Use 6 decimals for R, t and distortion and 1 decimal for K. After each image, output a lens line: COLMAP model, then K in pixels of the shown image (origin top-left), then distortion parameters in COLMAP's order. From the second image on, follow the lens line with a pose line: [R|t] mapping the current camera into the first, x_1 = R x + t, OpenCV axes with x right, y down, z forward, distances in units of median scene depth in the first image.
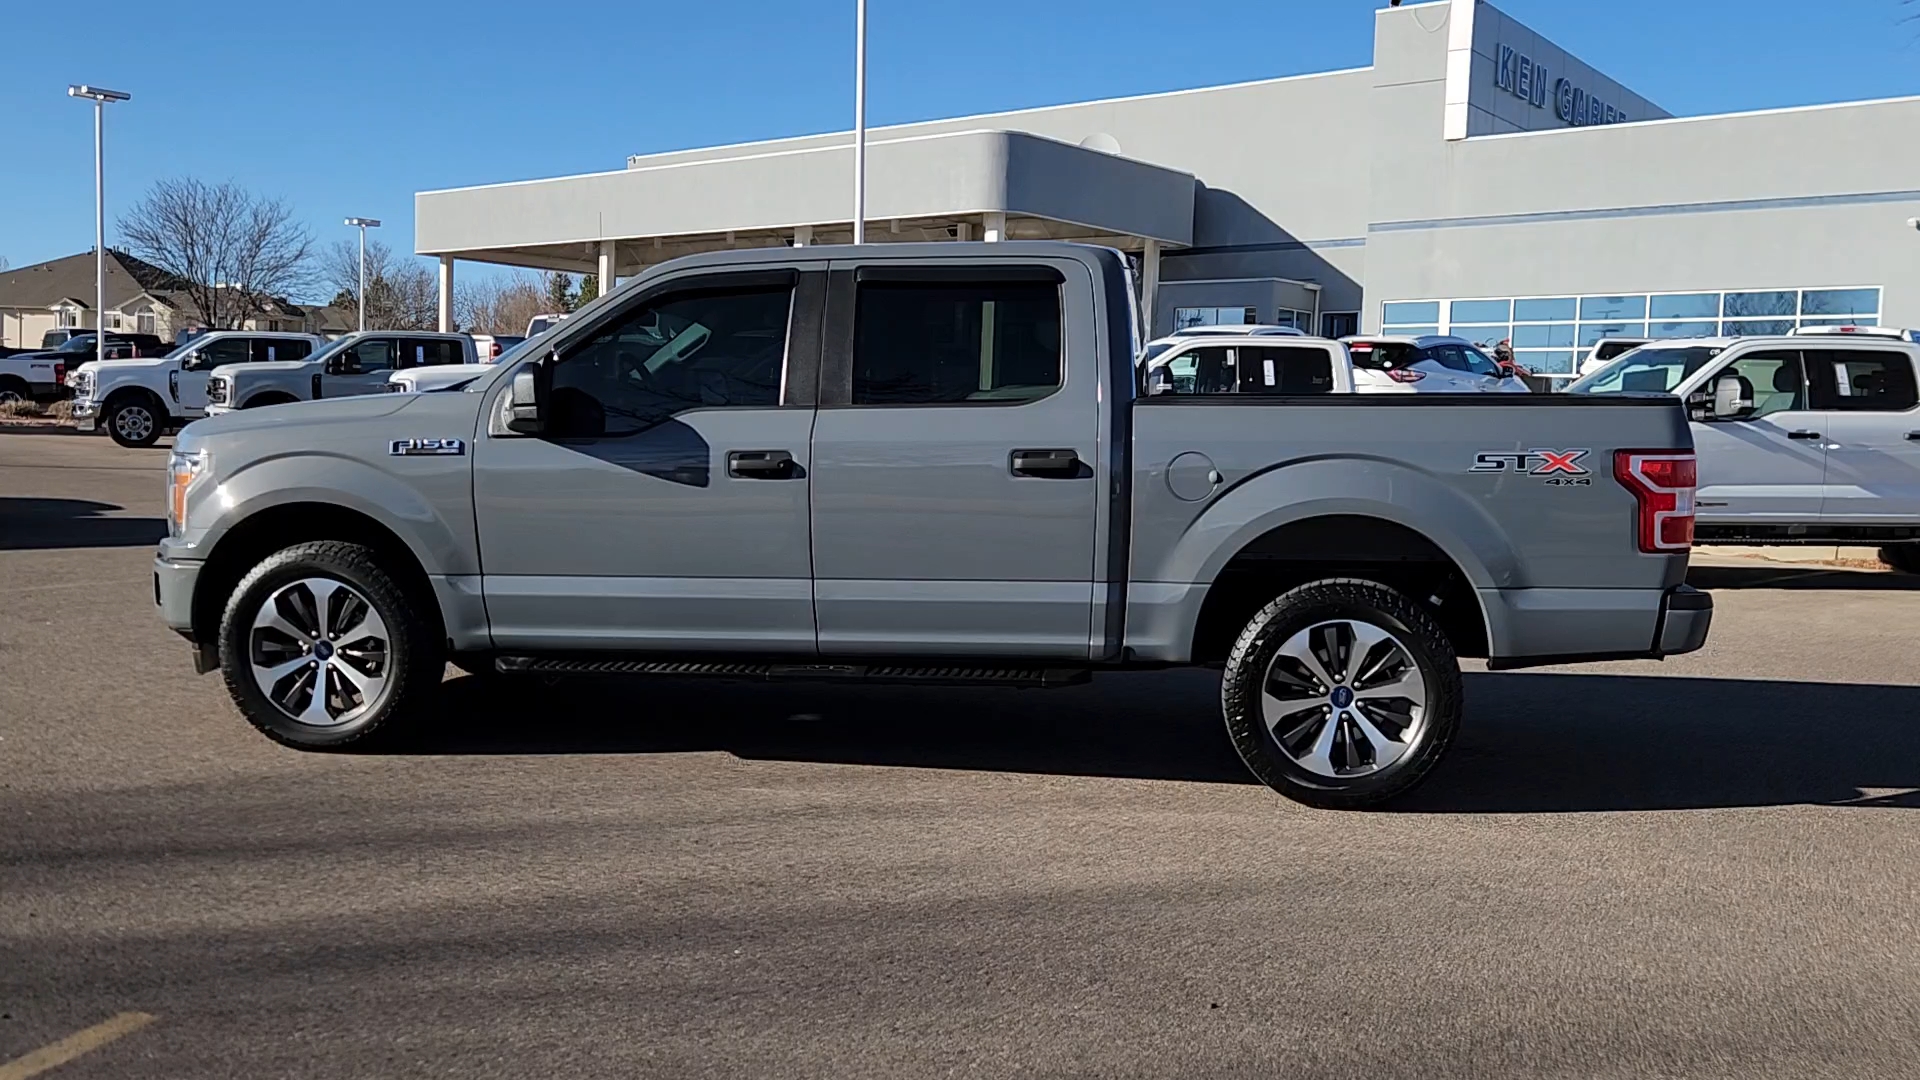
lens RADIAL K [[1803.8, 0, 944.3], [0, 1803.8, 546.8], [0, 0, 1]] dist [0.031597, 0.000000]
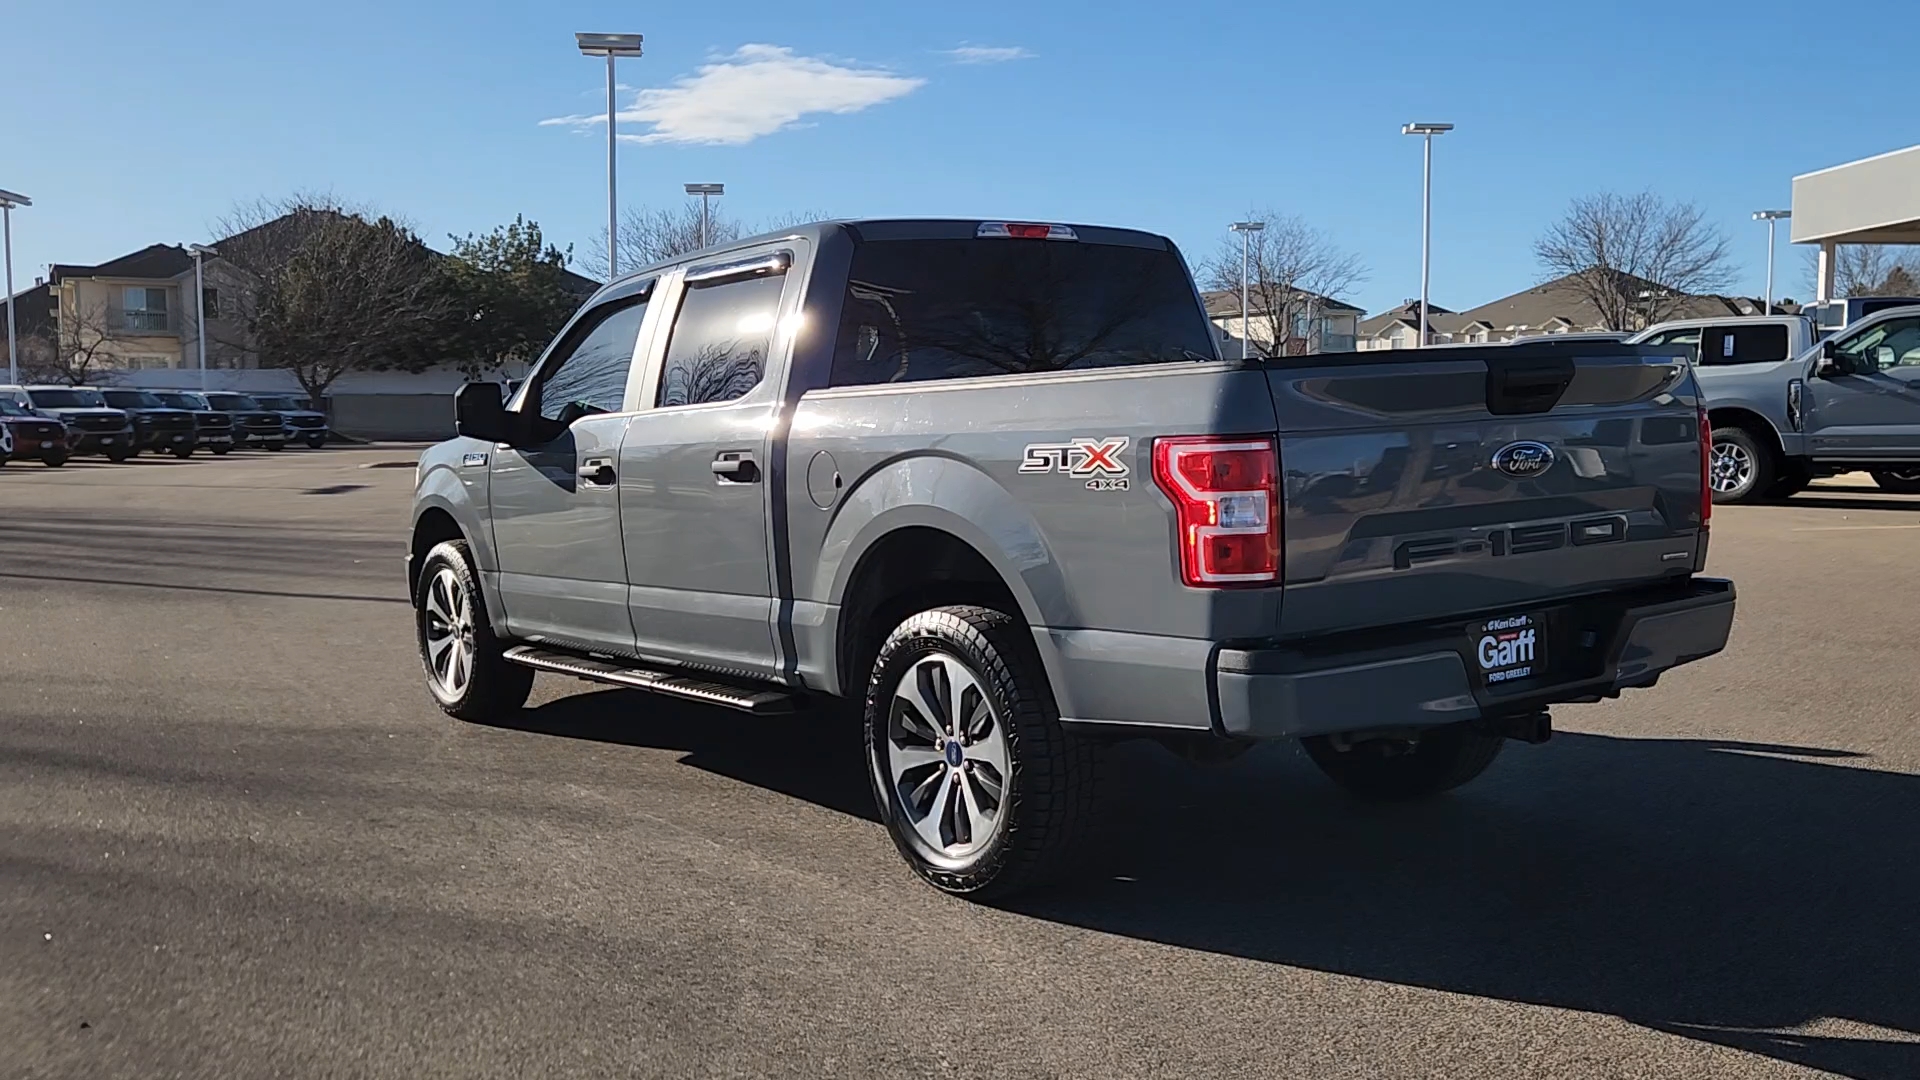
lens RADIAL K [[1803.8, 0, 939.8], [0, 1803.8, 537.6], [0, 0, 1]] dist [0.031597, 0.000000]
pose [[0.689912, 0.015821, -0.723720, 0.770808], [-0.023077, 0.999734, -0.000144, -0.012010], [0.723525, 0.016801, 0.690094, 0.430696]]
